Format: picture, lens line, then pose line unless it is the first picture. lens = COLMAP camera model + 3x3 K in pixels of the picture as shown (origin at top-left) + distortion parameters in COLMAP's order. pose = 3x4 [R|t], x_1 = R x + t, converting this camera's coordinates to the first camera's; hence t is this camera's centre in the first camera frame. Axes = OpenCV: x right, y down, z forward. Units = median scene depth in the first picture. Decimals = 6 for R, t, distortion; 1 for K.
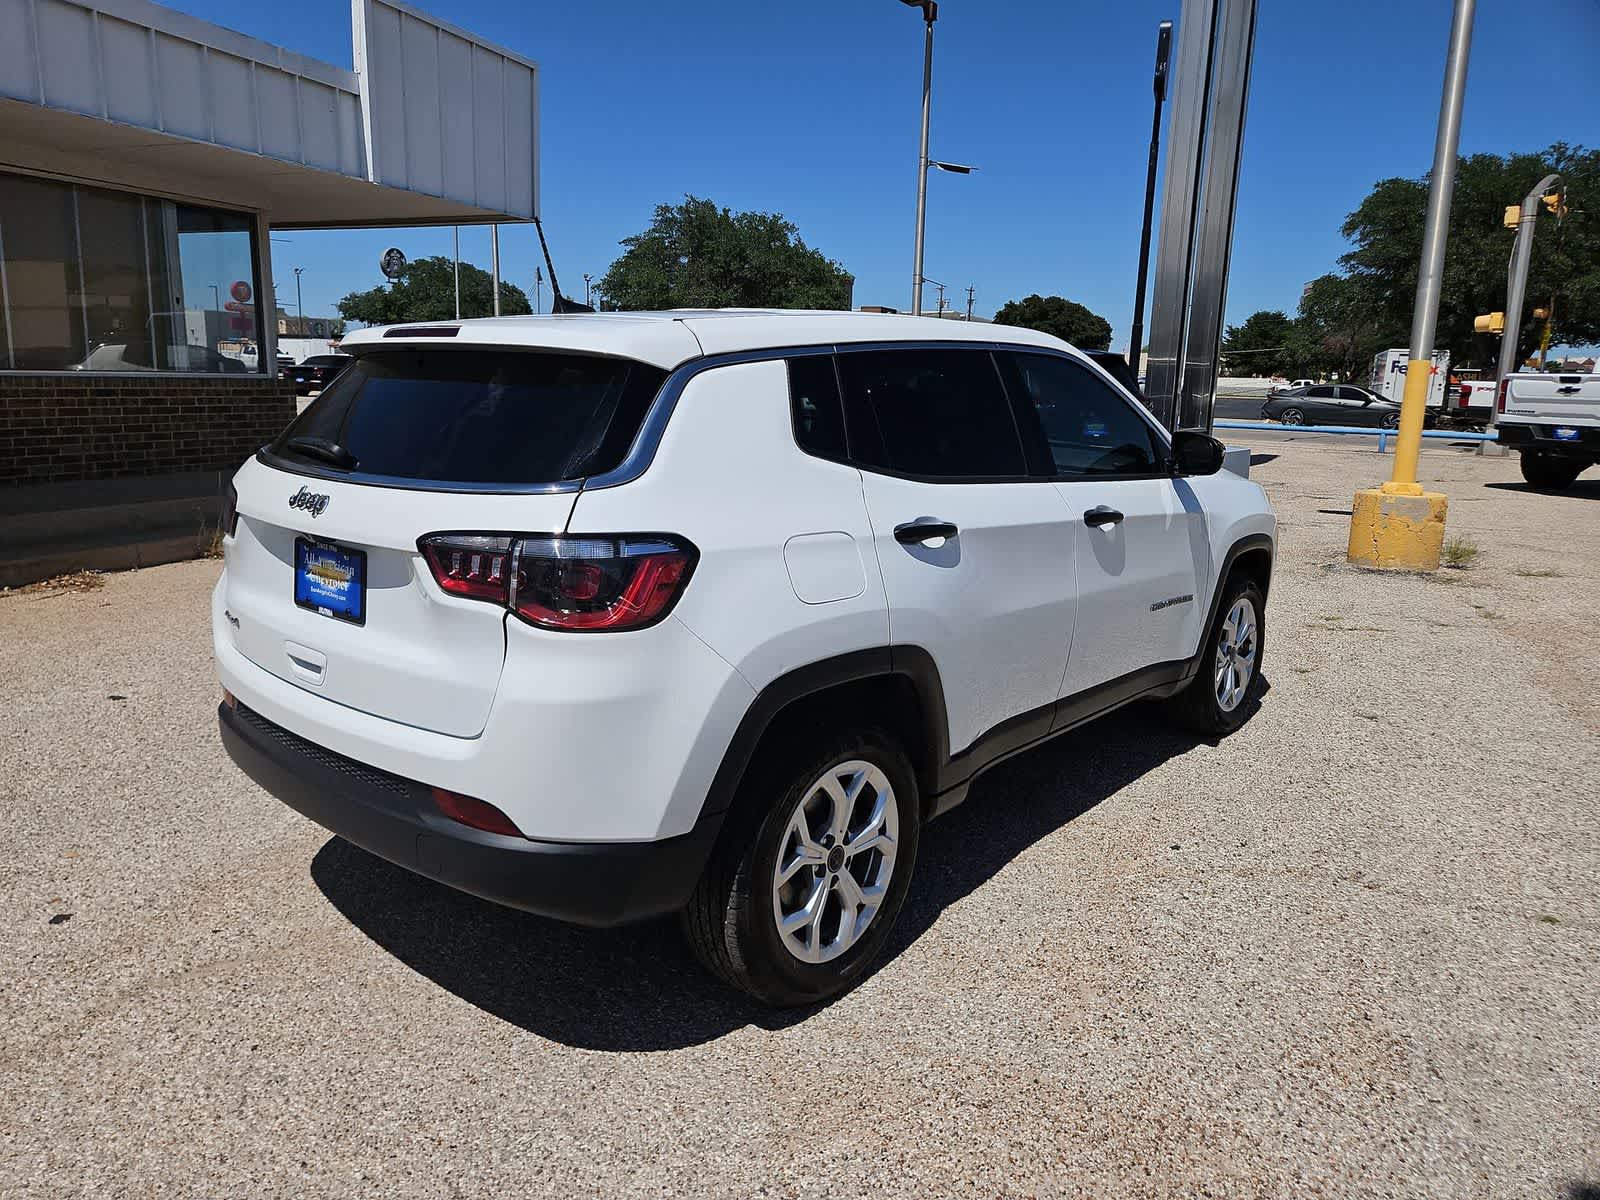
lens RADIAL K [[1060.7, 0, 780.1], [0, 1060.7, 591.1], [0, 0, 1]] dist [0.061268, -0.036817]
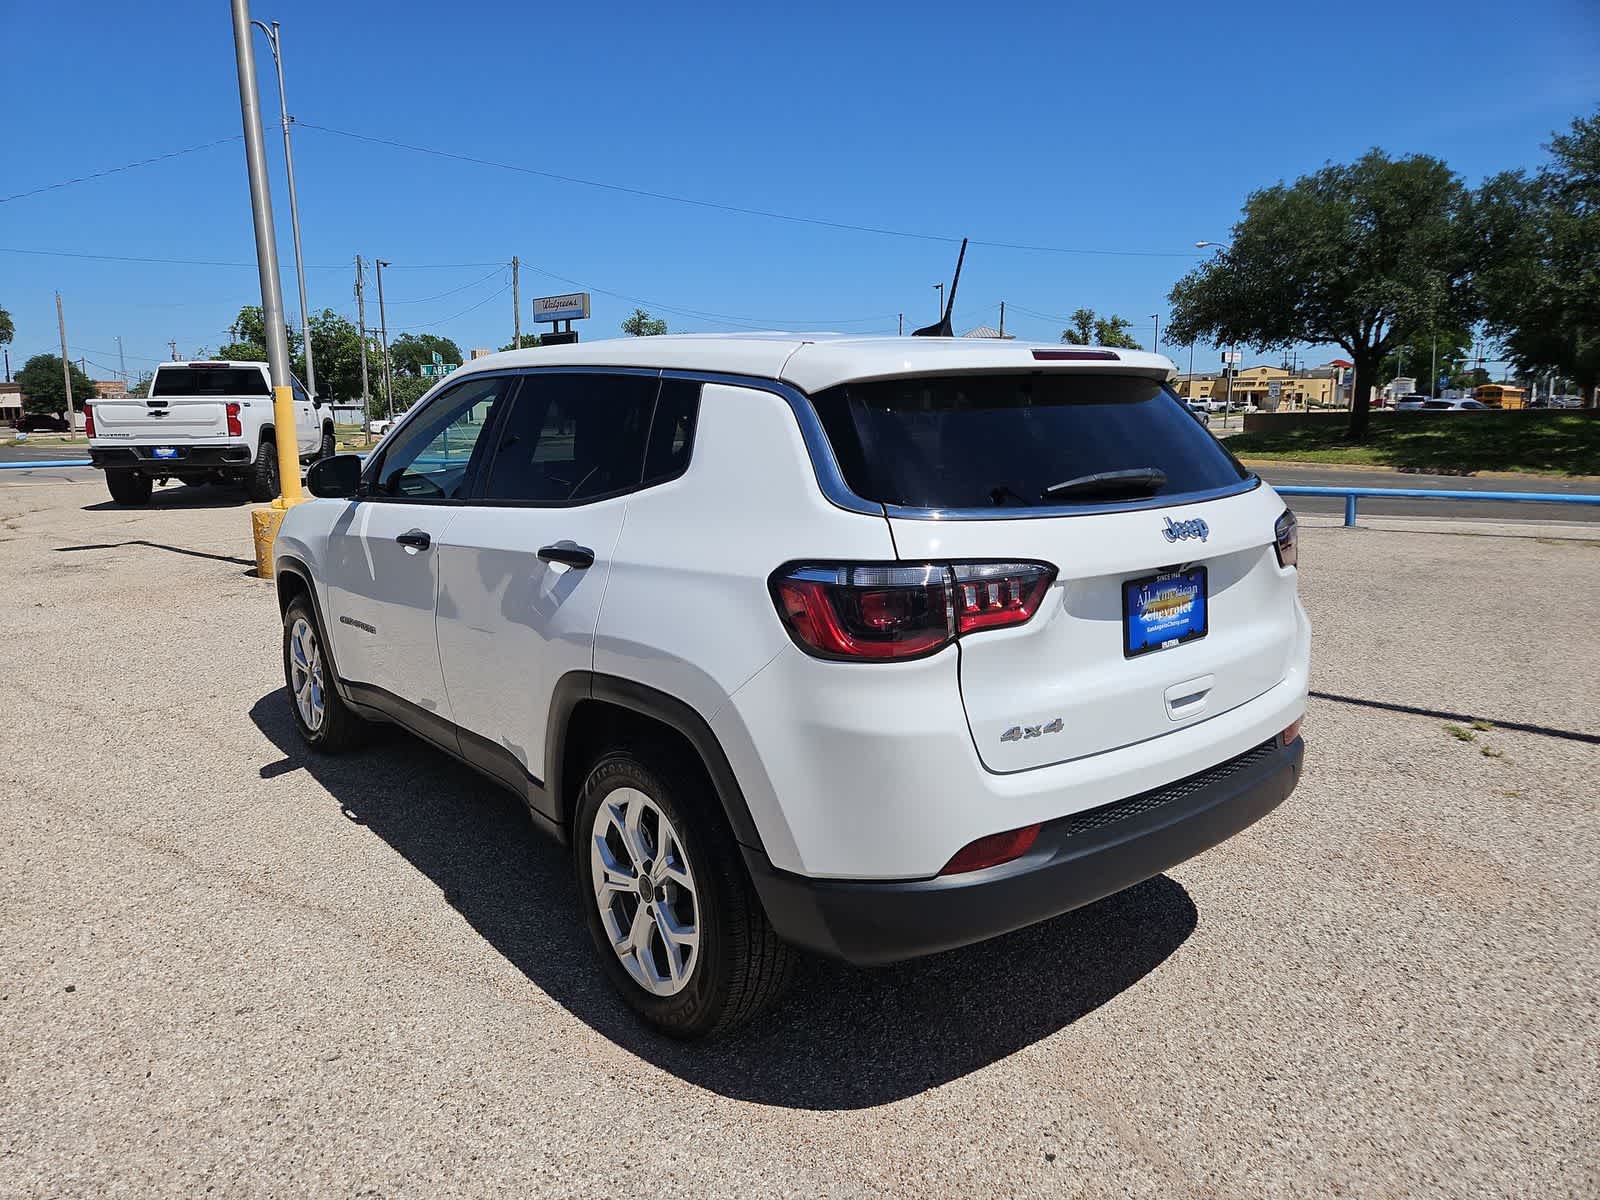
lens RADIAL K [[1060.7, 0, 780.1], [0, 1060.7, 591.1], [0, 0, 1]] dist [0.061268, -0.036817]
pose [[0.178600, -0.193641, 0.964679, -1.466942], [0.215962, 0.964249, 0.153572, -0.261348], [-0.959928, 0.180906, 0.214034, 1.167247]]
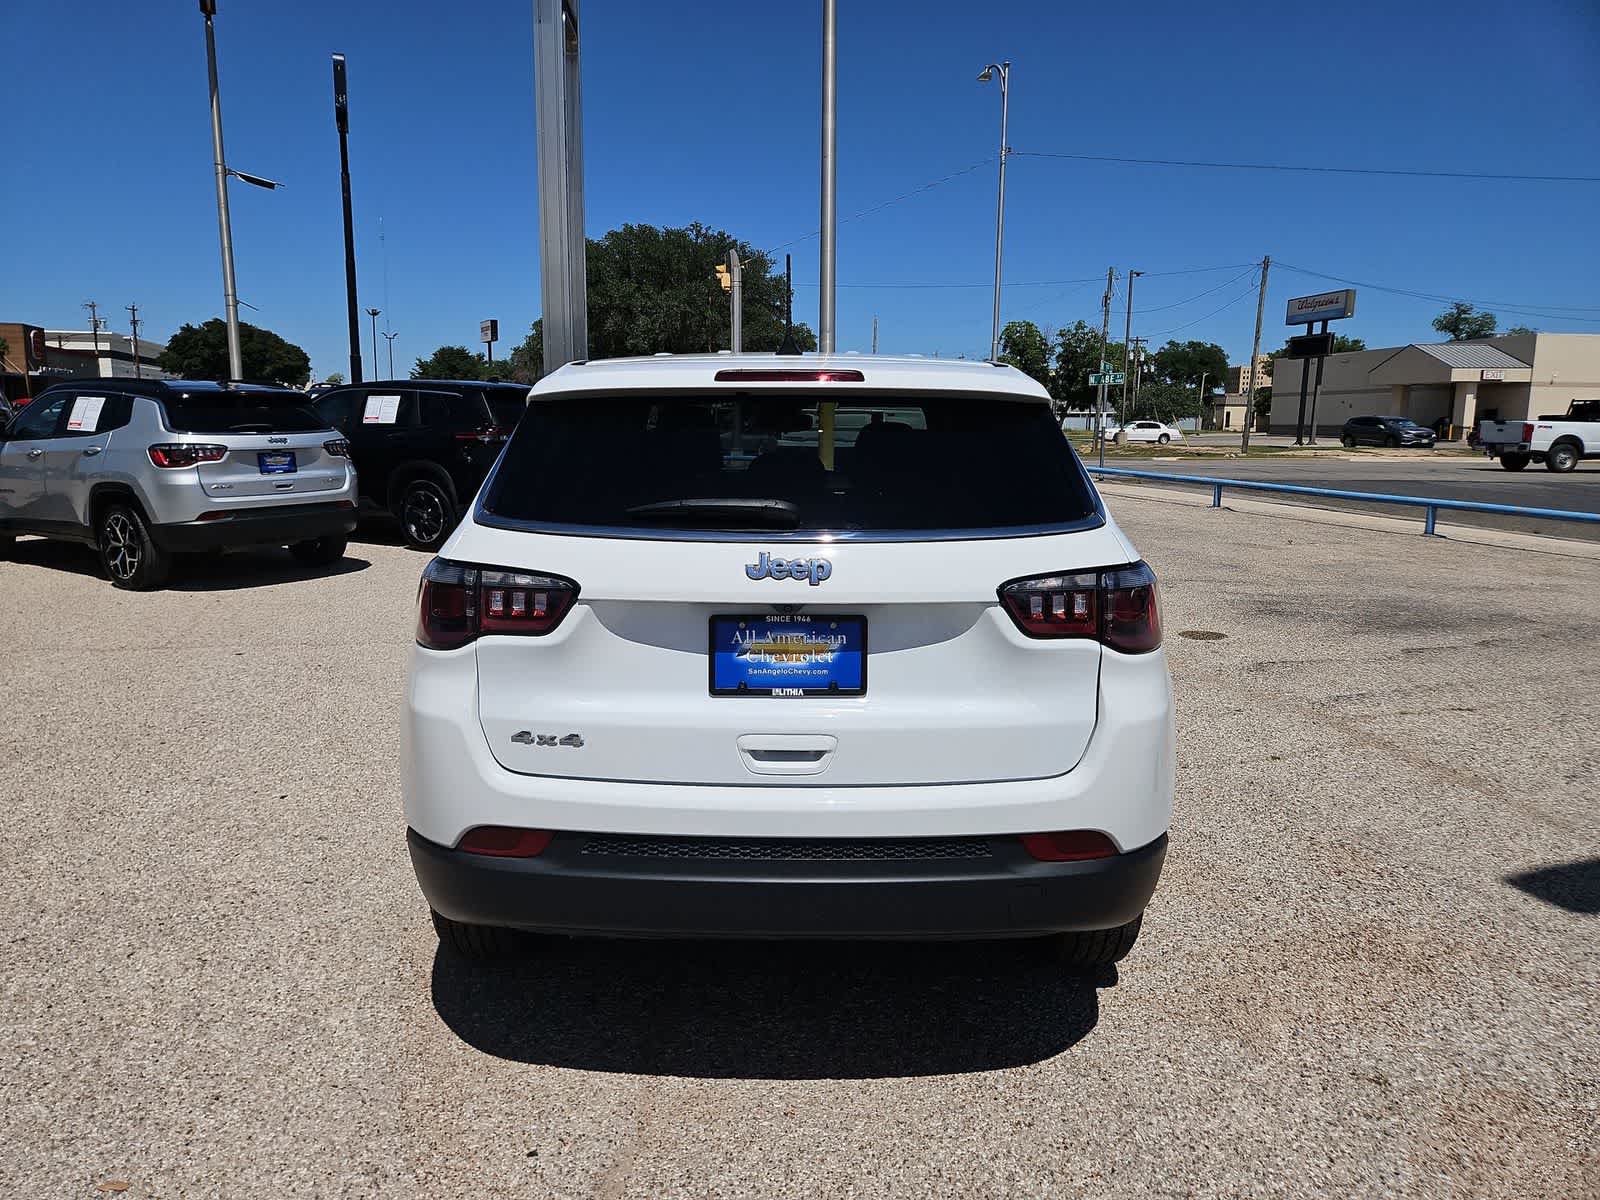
lens RADIAL K [[1060.7, 0, 780.1], [0, 1060.7, 591.1], [0, 0, 1]] dist [0.061268, -0.036817]
pose [[0.757664, -0.122613, 0.641024, -1.018578], [0.140353, 0.989824, 0.023438, -0.088053], [-0.637375, 0.072212, 0.767163, 0.338393]]
